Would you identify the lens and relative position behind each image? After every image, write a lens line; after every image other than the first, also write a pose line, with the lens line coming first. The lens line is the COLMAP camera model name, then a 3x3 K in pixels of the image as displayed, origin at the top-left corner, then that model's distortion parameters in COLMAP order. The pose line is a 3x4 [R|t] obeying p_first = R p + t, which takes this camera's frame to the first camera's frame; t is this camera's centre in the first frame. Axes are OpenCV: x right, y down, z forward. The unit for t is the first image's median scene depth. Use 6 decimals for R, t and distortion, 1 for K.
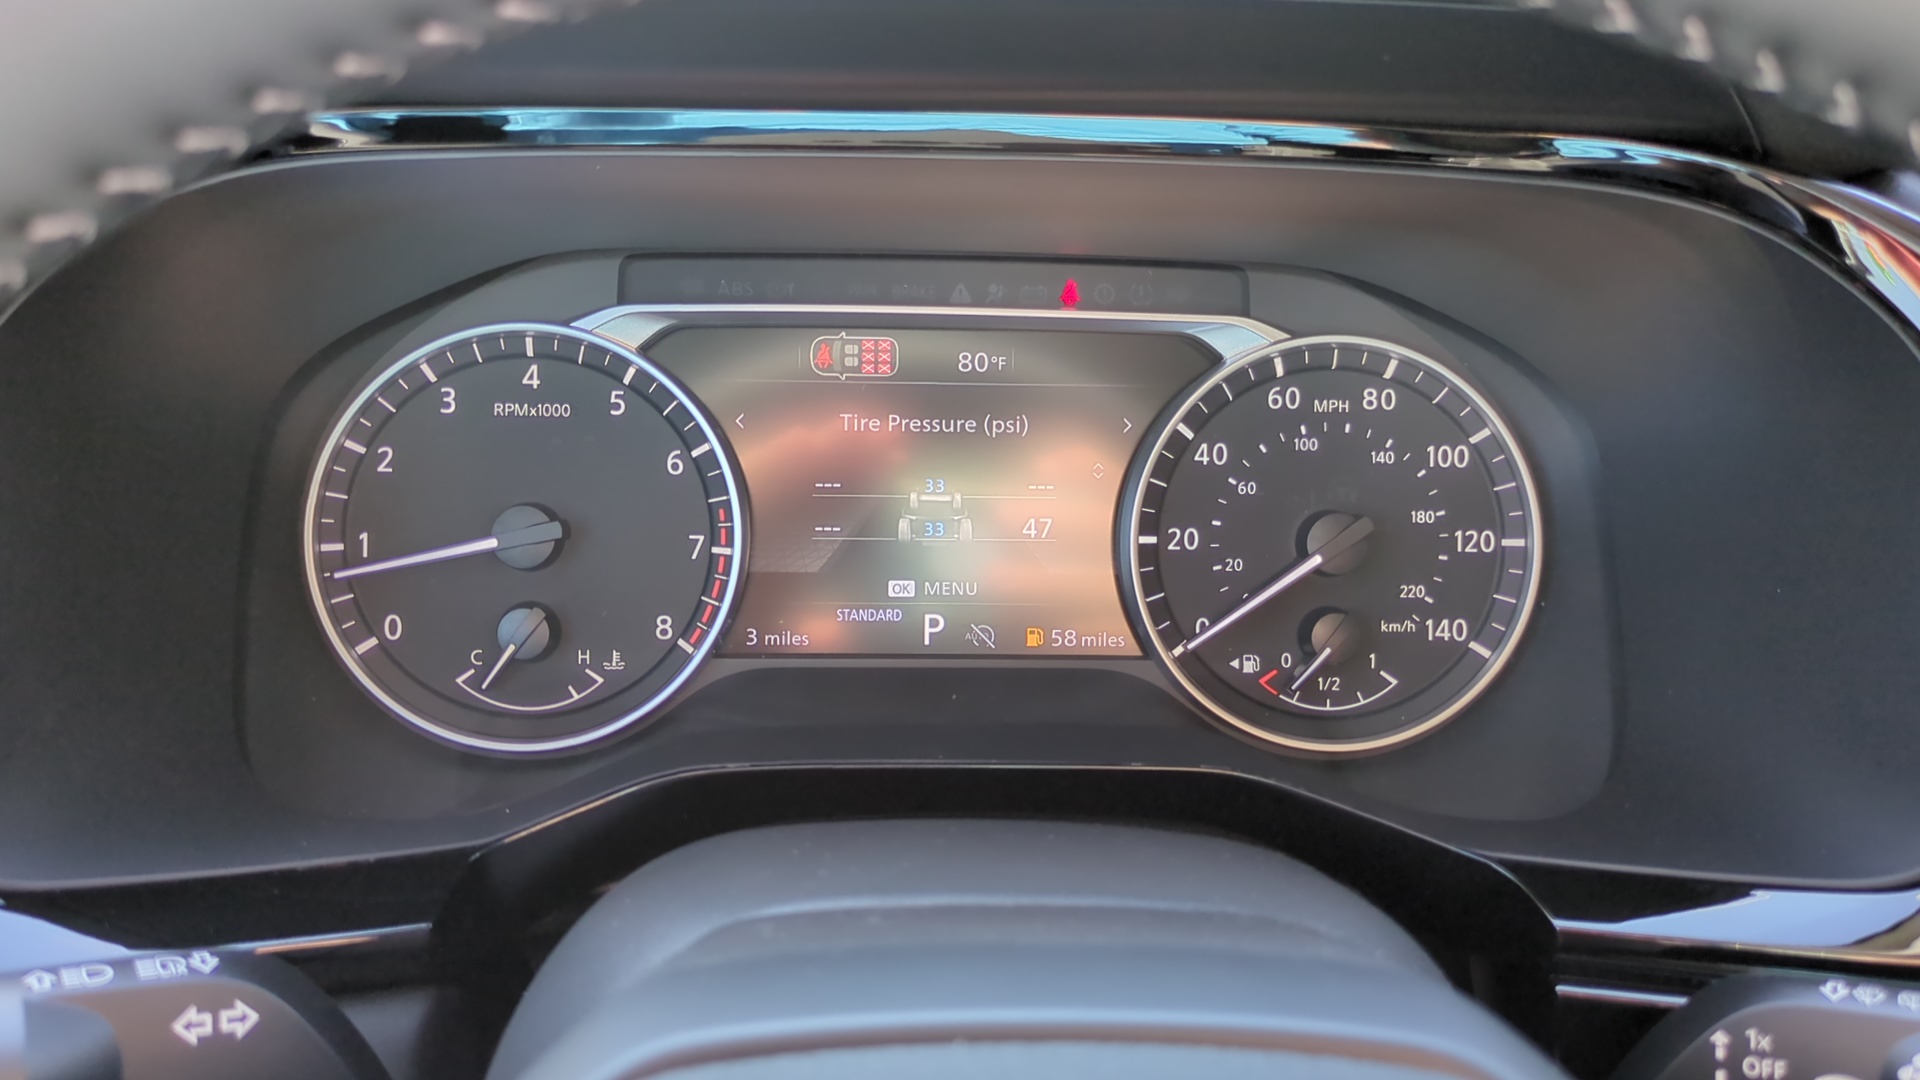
lens RADIAL K [[1623.4, 0, 954.1], [0, 1623.4, 536.8], [0, 0, 1]] dist [0.074037, -0.121798]
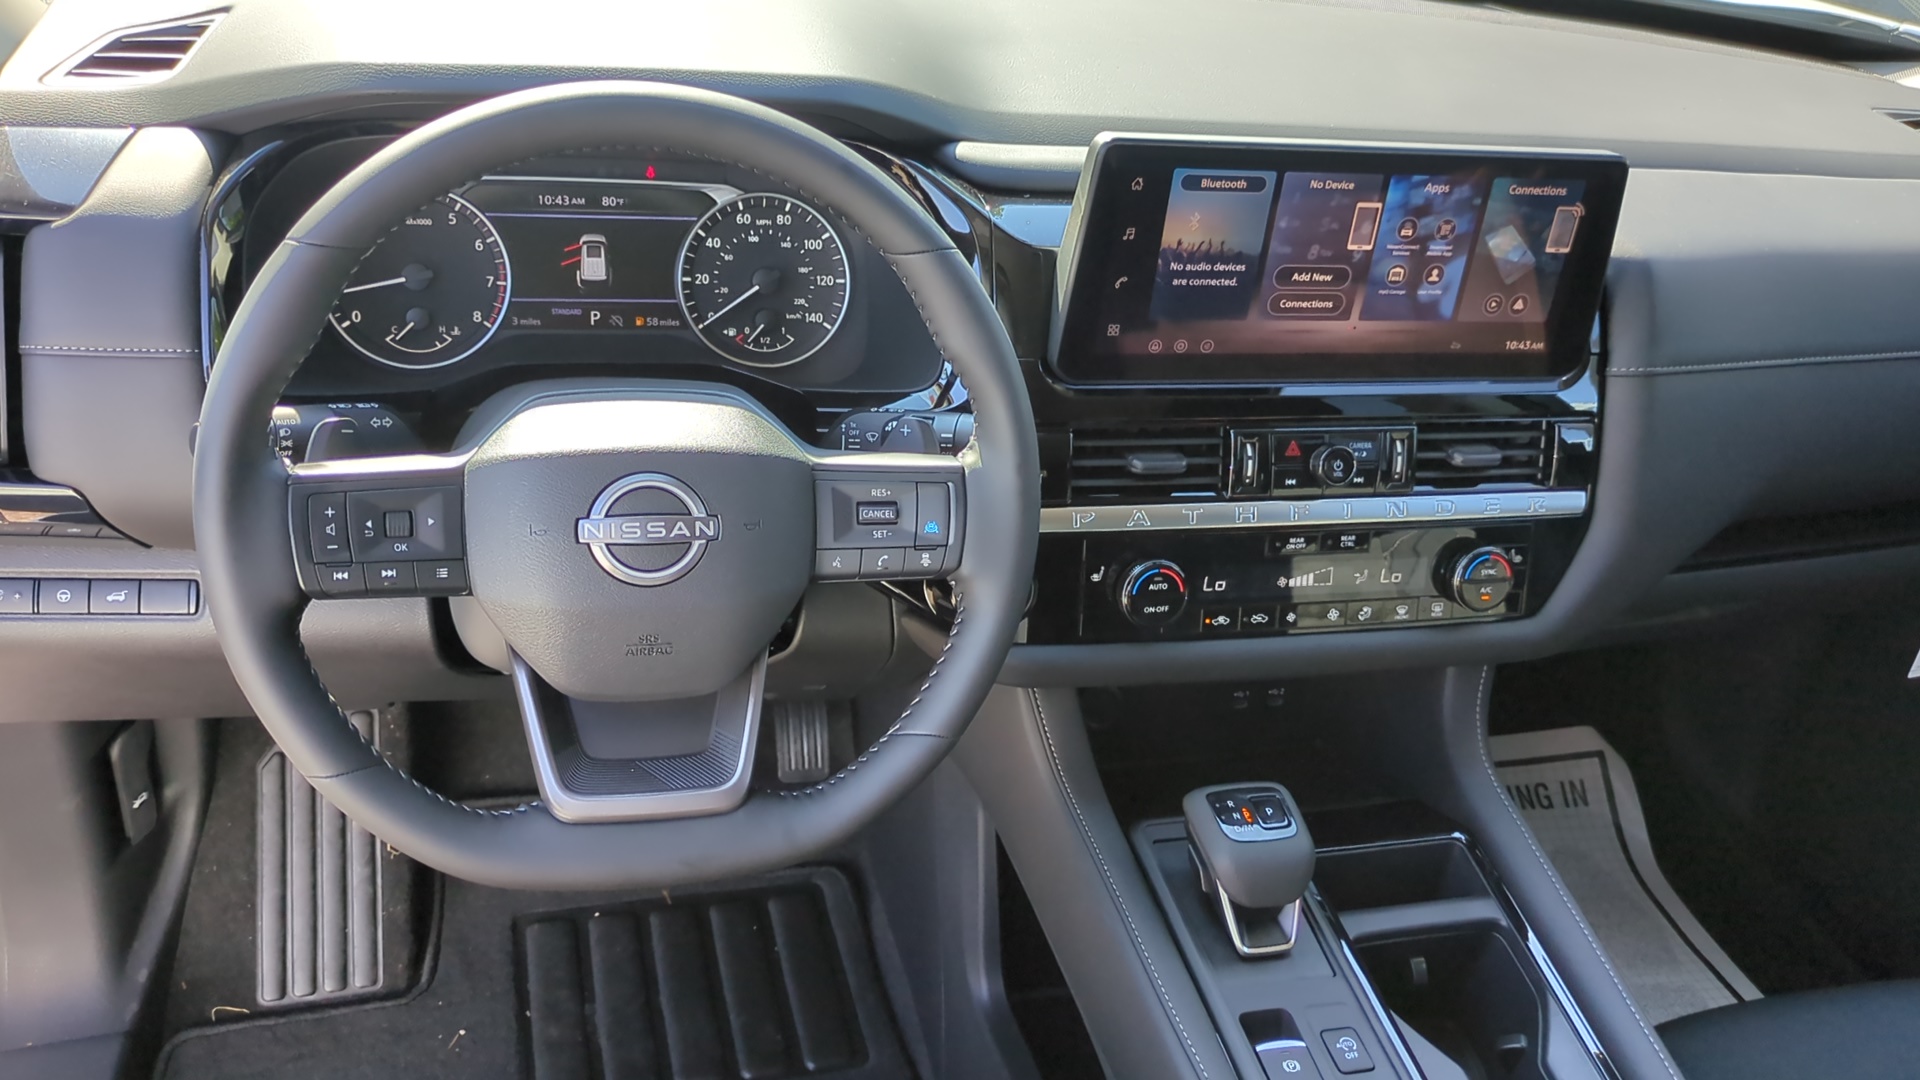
lens RADIAL K [[1623.4, 0, 954.1], [0, 1623.4, 536.8], [0, 0, 1]] dist [0.074037, -0.121798]
pose [[0.978026, -0.033515, 0.205773, -0.001263], [0.004225, 0.989977, 0.141163, 0.039764], [-0.208441, -0.137191, 0.968365, -1.433918]]
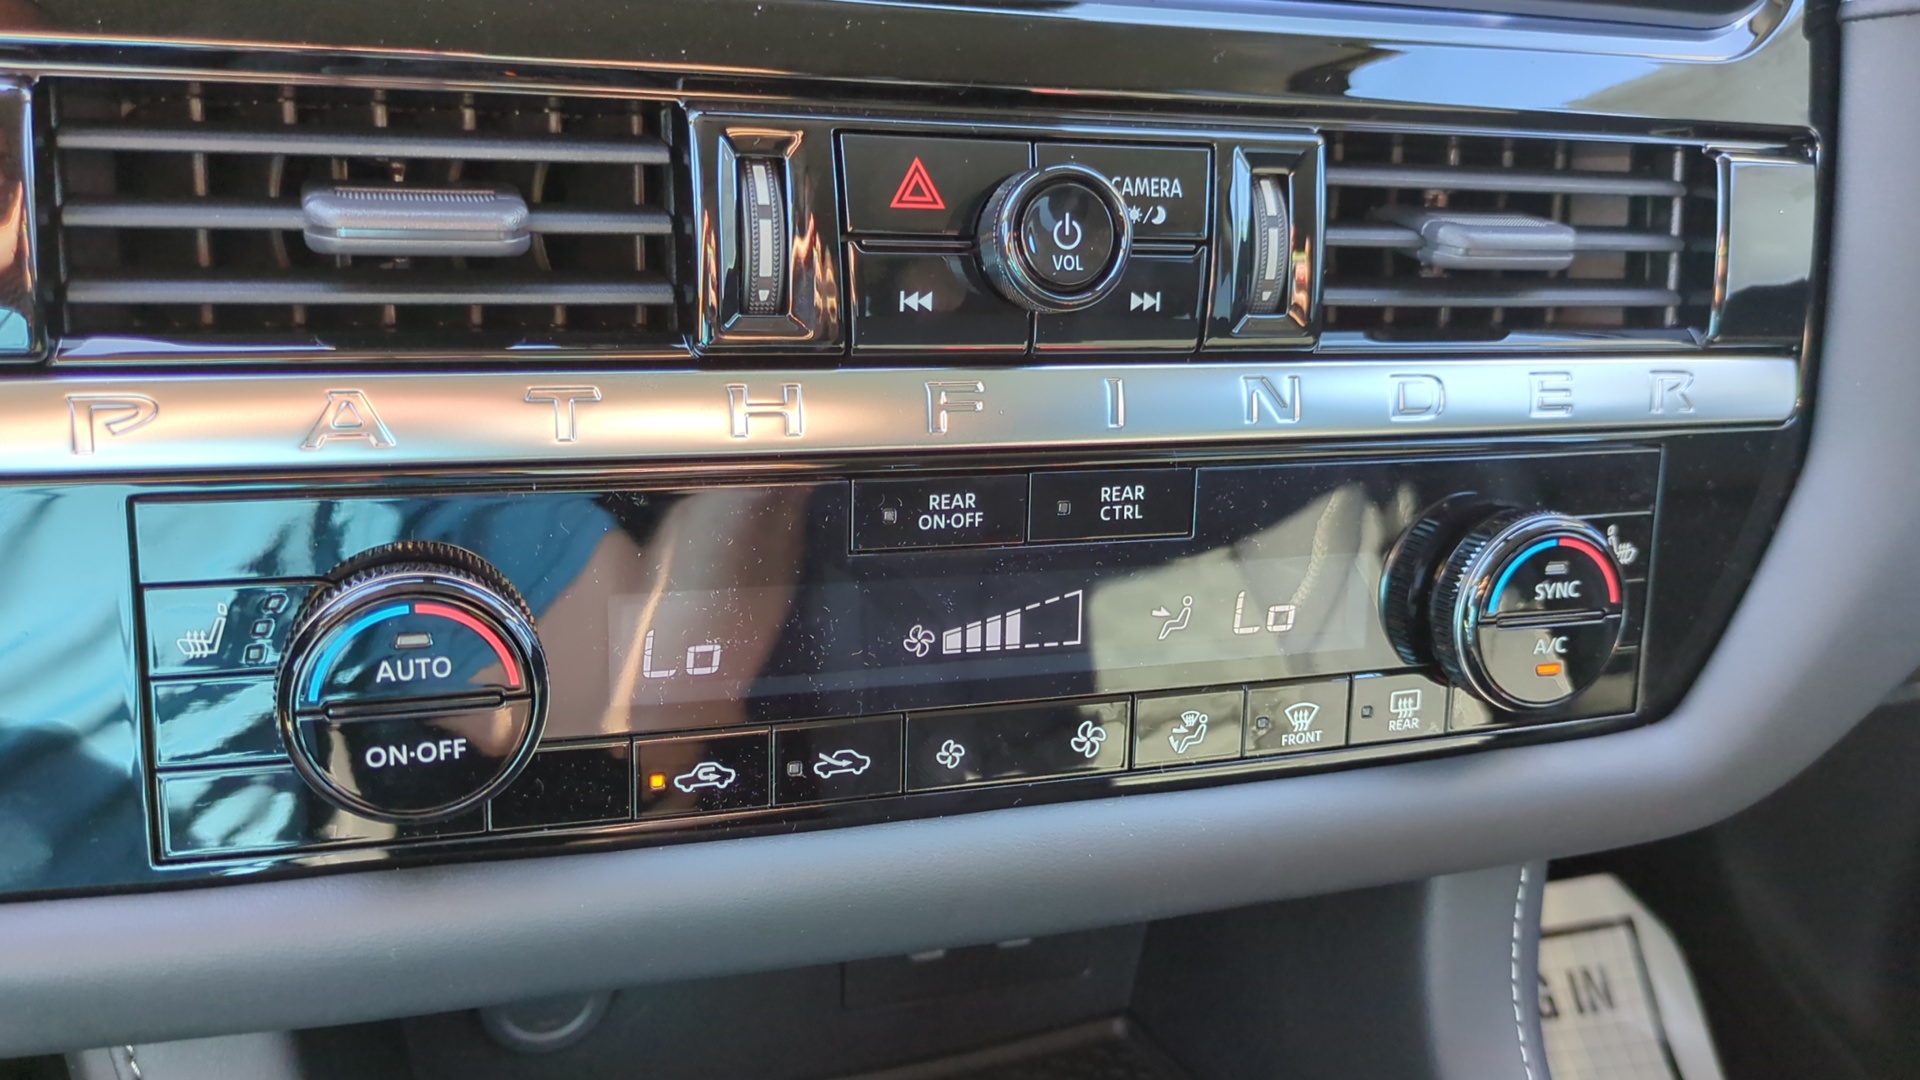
lens RADIAL K [[1623.4, 0, 954.1], [0, 1623.4, 536.8], [0, 0, 1]] dist [0.074037, -0.121798]
pose [[0.961949, -0.049572, 0.268695, 0.741568], [0.027043, 0.995849, 0.086910, 0.320204], [-0.271888, -0.076336, 0.959297, -0.009458]]
